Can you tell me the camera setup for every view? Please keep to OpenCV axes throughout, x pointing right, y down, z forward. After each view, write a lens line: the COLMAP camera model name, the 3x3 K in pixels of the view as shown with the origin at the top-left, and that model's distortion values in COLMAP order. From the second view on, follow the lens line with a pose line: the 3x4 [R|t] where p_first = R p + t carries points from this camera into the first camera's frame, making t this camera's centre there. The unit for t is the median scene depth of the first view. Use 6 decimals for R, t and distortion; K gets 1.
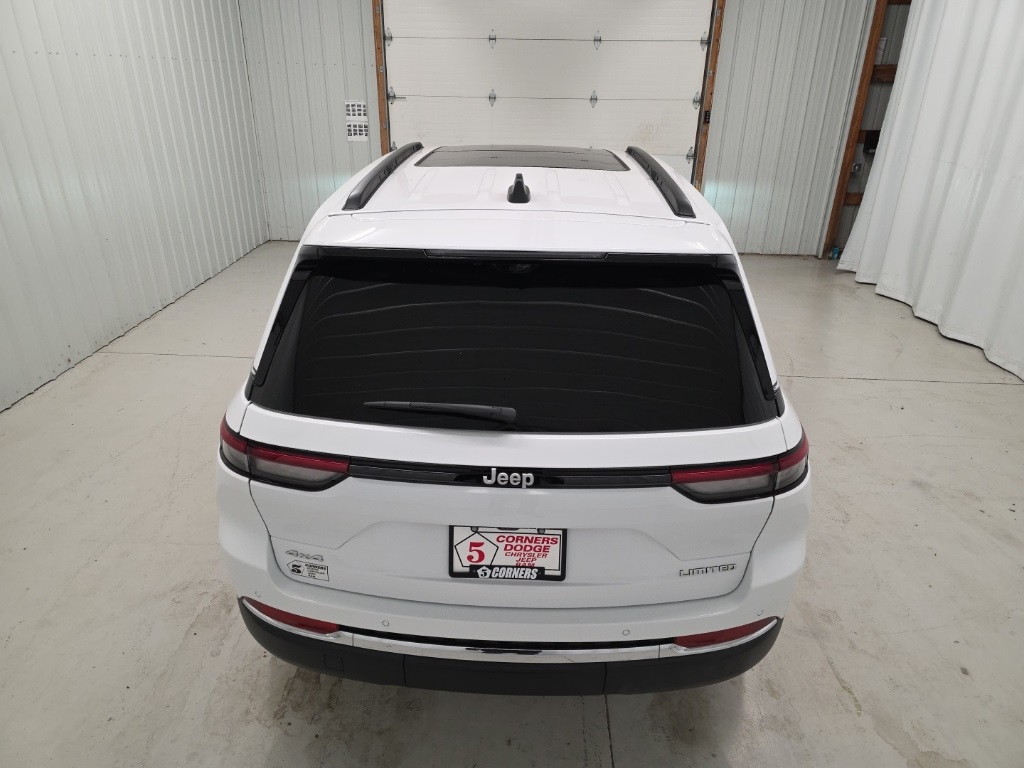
lens RADIAL K [[682.3, 0, 504.5], [0, 682.3, 380.7], [0, 0, 1]] dist [0.039798, -0.037078]
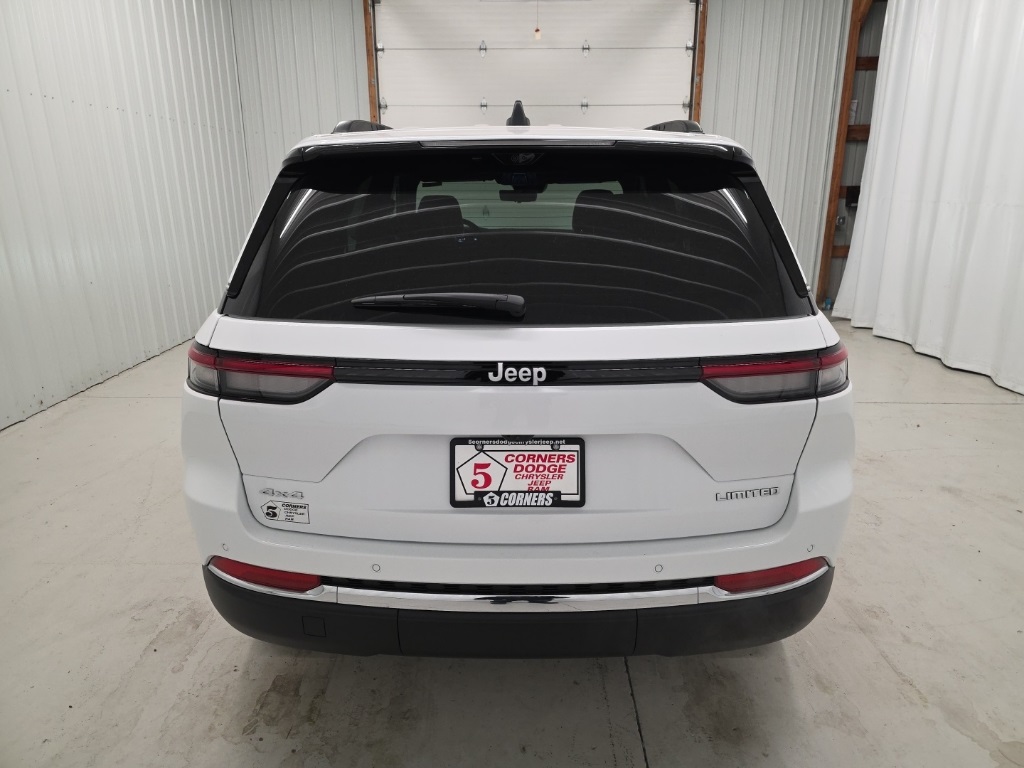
lens RADIAL K [[682.3, 0, 517.3], [0, 682.3, 382.1], [0, 0, 1]] dist [0.039798, -0.037078]
pose [[0.999368, -0.023141, 0.026975, -0.012615], [0.026919, 0.988416, -0.149363, 0.198961], [-0.023206, 0.149995, 0.988414, 0.096013]]
